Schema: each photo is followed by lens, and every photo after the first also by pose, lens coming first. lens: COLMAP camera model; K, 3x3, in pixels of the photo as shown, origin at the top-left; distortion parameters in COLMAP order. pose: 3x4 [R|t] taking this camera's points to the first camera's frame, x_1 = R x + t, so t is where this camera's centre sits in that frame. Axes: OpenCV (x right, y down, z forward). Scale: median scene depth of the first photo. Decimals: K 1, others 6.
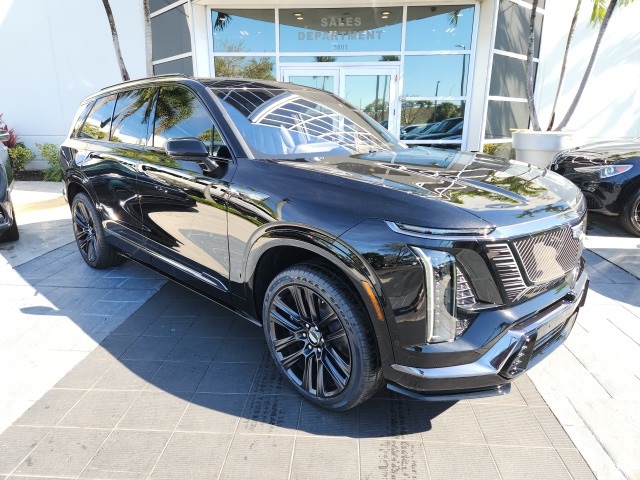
lens RADIAL K [[429.3, 0, 320.9], [0, 429.3, 237.8], [0, 0, 1]] dist [0.086448, -0.064746]
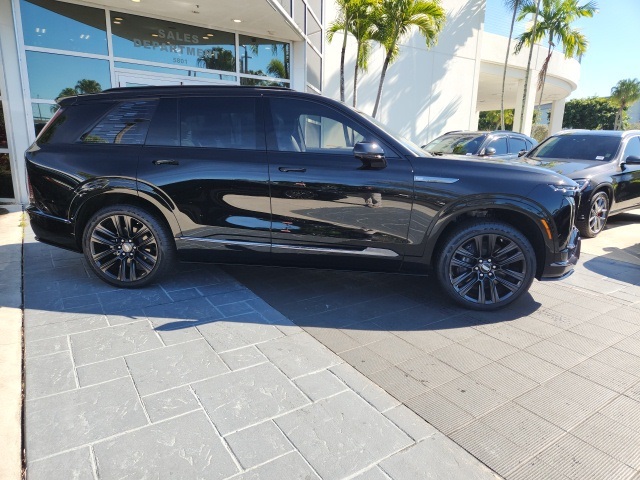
lens RADIAL K [[429.3, 0, 320.9], [0, 429.3, 237.8], [0, 0, 1]] dist [0.086448, -0.064746]
pose [[0.782157, -0.122129, 0.610995, -0.877417], [0.143217, 0.989586, 0.014466, 0.008590], [-0.606398, 0.076190, 0.791503, 0.059731]]
